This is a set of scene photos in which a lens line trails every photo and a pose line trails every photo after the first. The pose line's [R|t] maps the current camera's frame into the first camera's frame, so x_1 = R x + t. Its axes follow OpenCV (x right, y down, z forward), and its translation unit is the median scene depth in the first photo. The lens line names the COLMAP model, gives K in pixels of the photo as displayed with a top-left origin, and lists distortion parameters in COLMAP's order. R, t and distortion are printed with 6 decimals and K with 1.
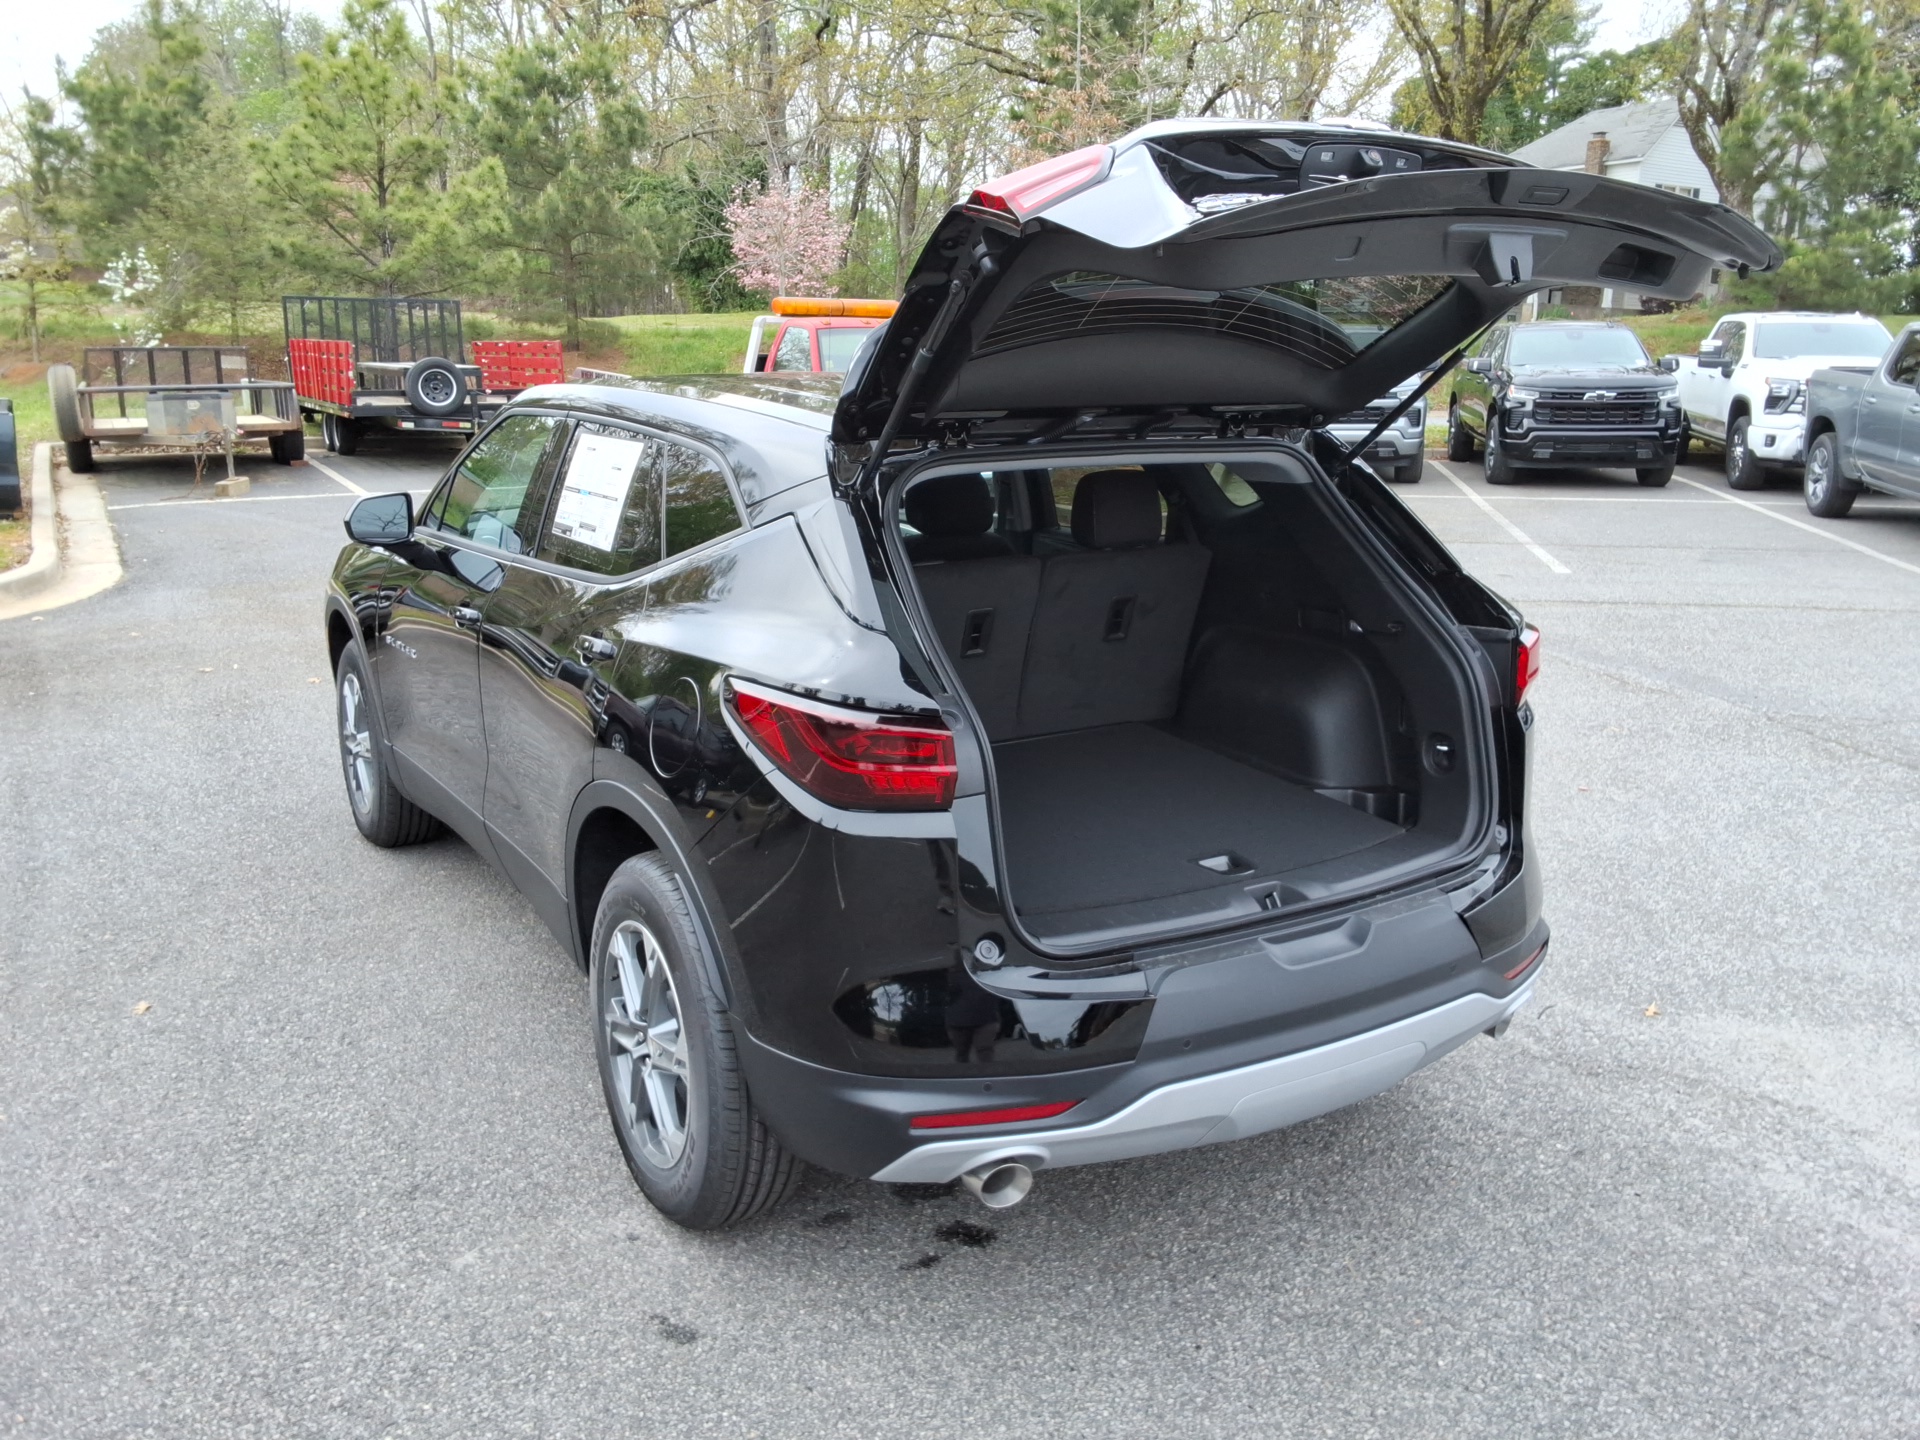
lens RADIAL K [[1540.9, 0, 962.1], [0, 1540.9, 705.8], [0, 0, 1]] dist [0.106785, -0.168963]
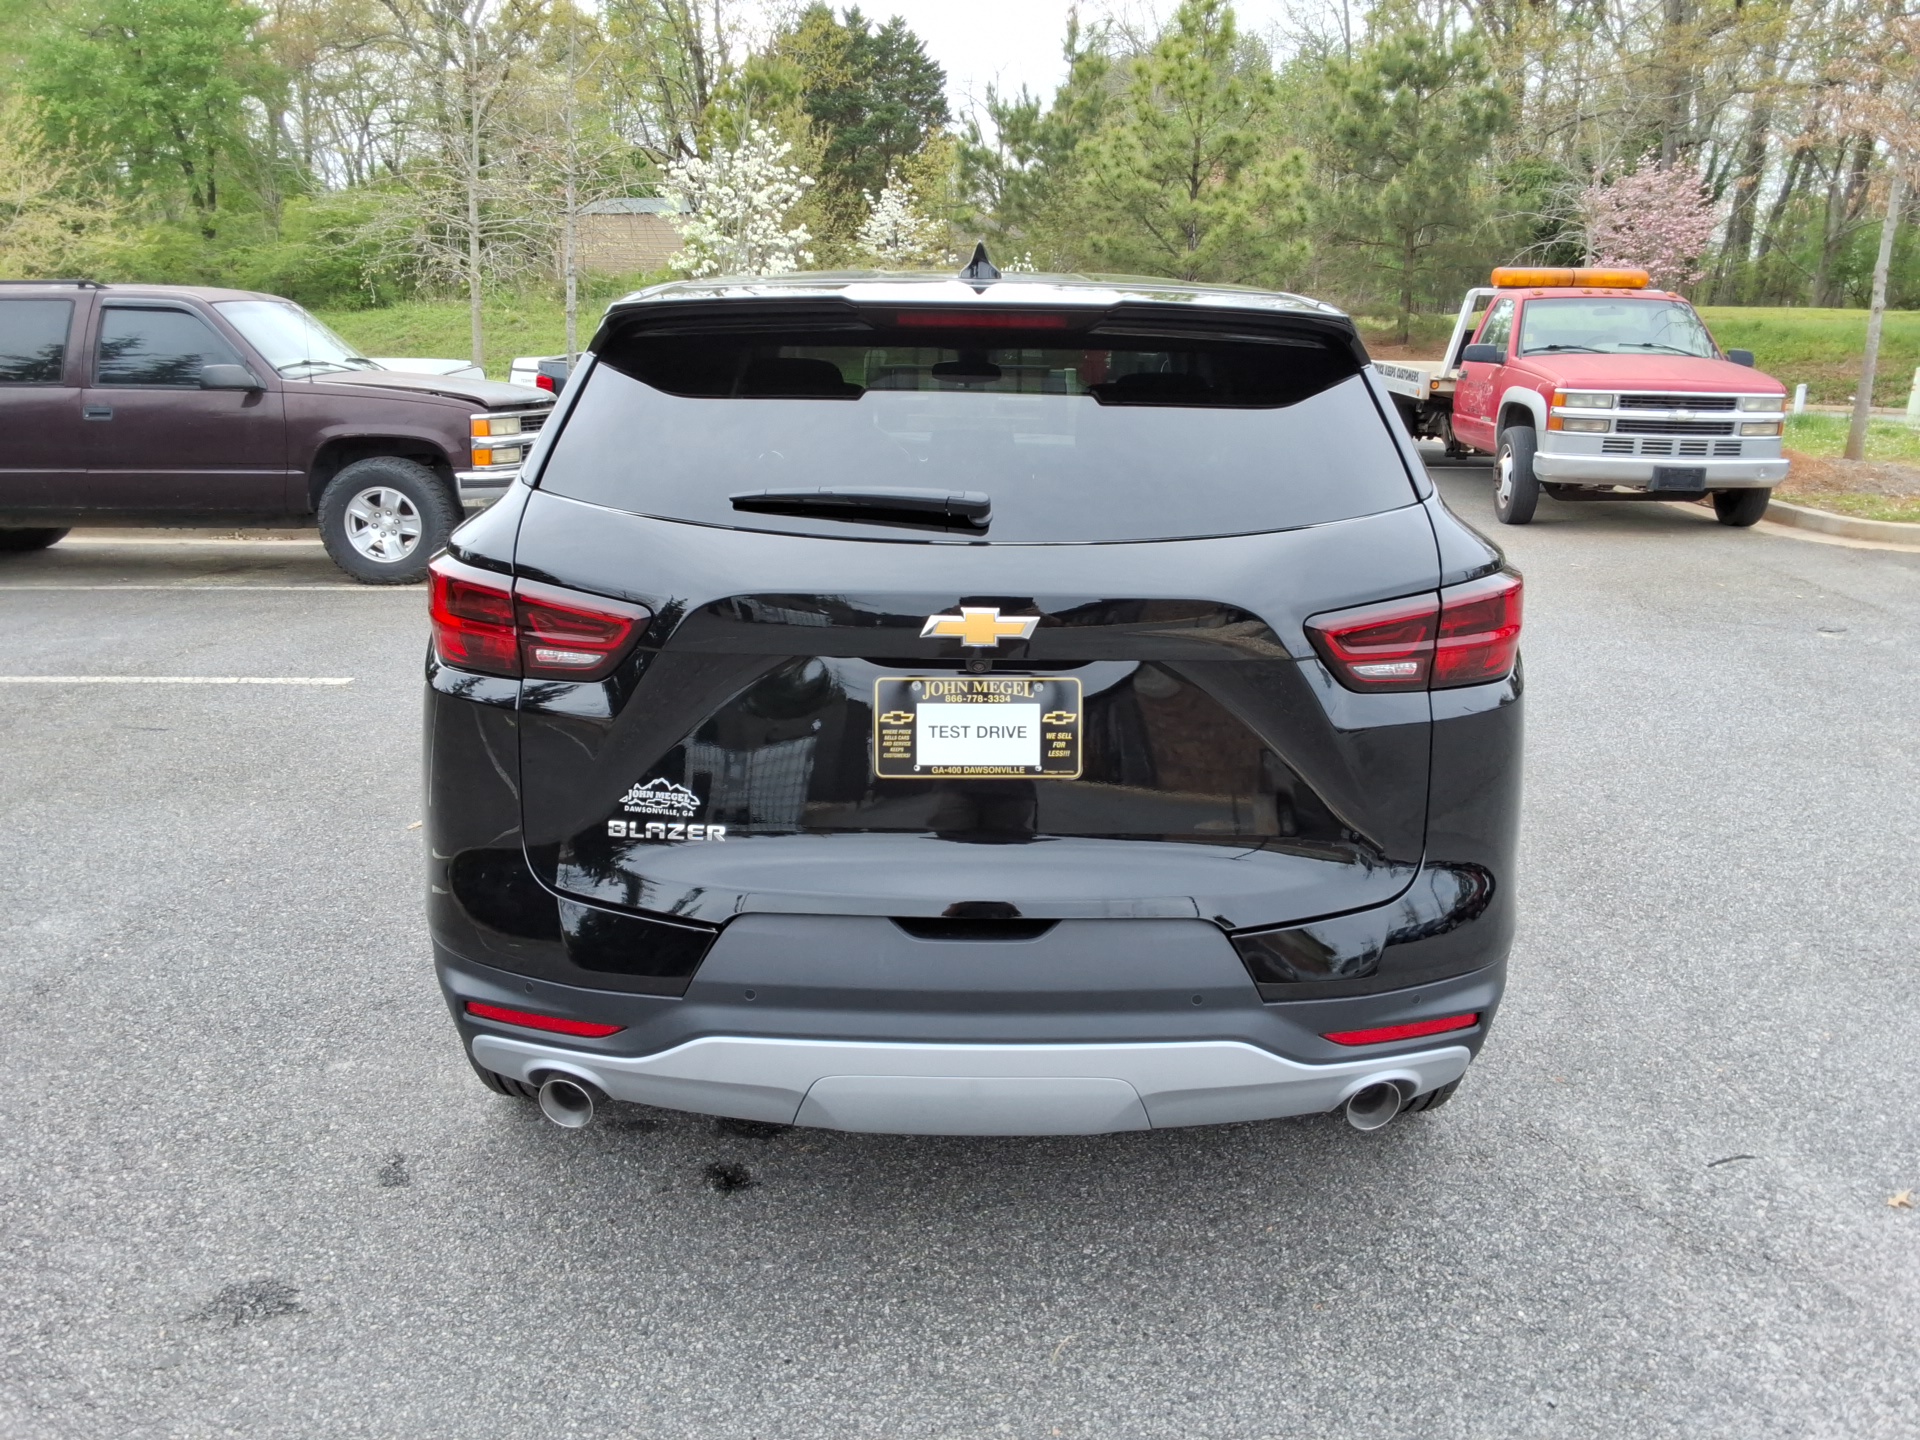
lens RADIAL K [[1540.9, 0, 972.5], [0, 1540.9, 688.9], [0, 0, 1]] dist [0.106785, -0.168963]
pose [[0.853870, 0.122383, -0.505893, 0.075073], [-0.128511, 0.991443, 0.022939, 0.001867], [0.504372, 0.045426, 0.862291, 0.036316]]
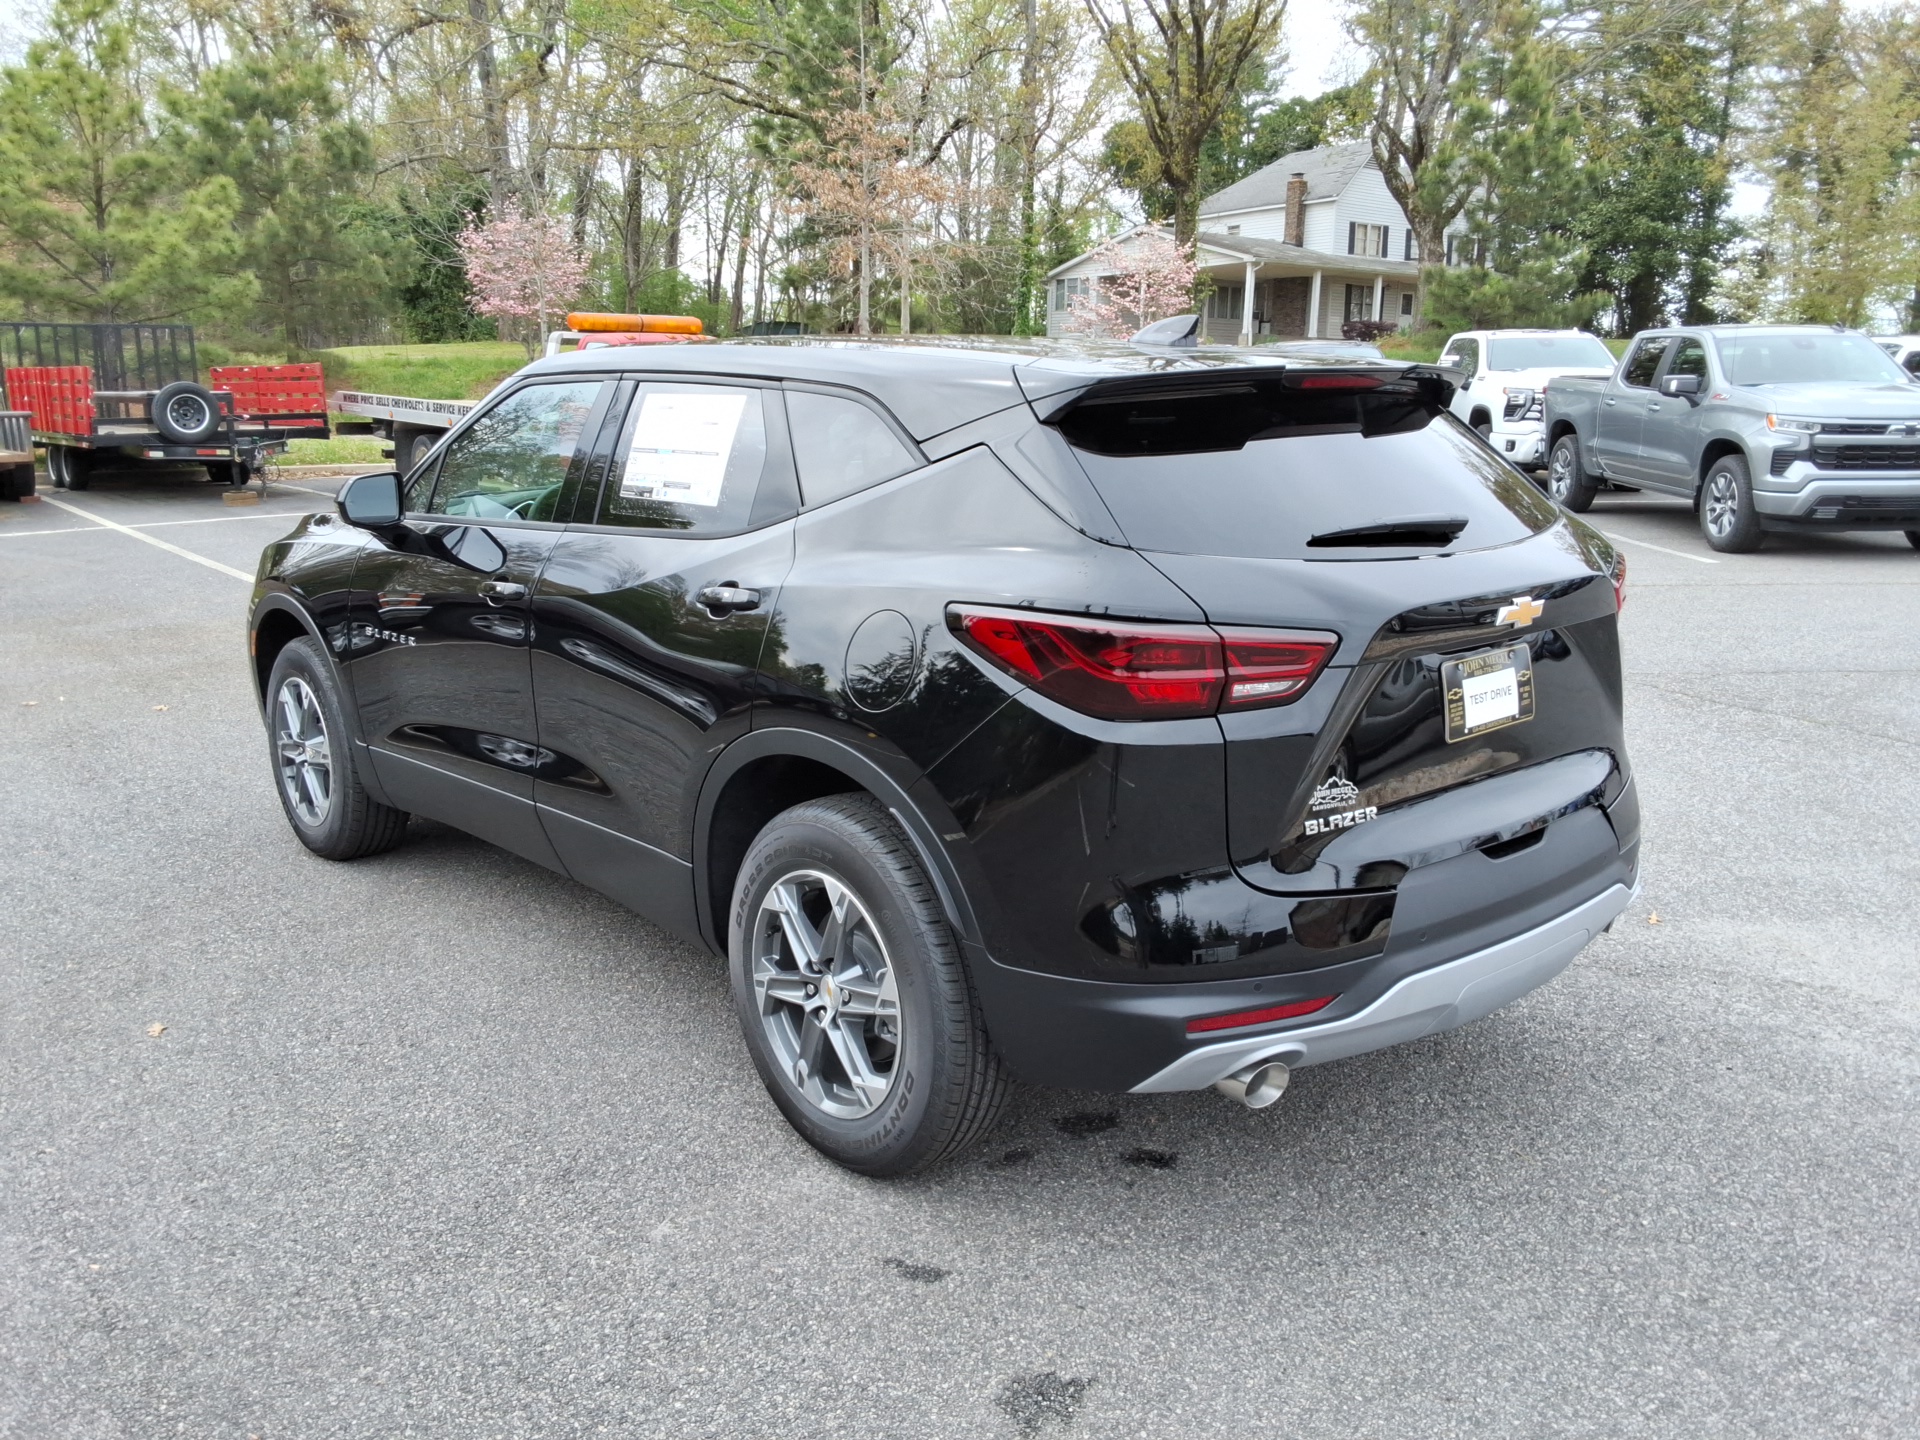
lens RADIAL K [[1540.9, 0, 963.0], [0, 1540.9, 699.6], [0, 0, 1]] dist [0.106785, -0.168963]
pose [[0.984417, -0.045789, 0.169786, -0.036597], [0.050057, 0.998527, -0.020942, 0.007540], [-0.168577, 0.029114, 0.985258, 0.002352]]
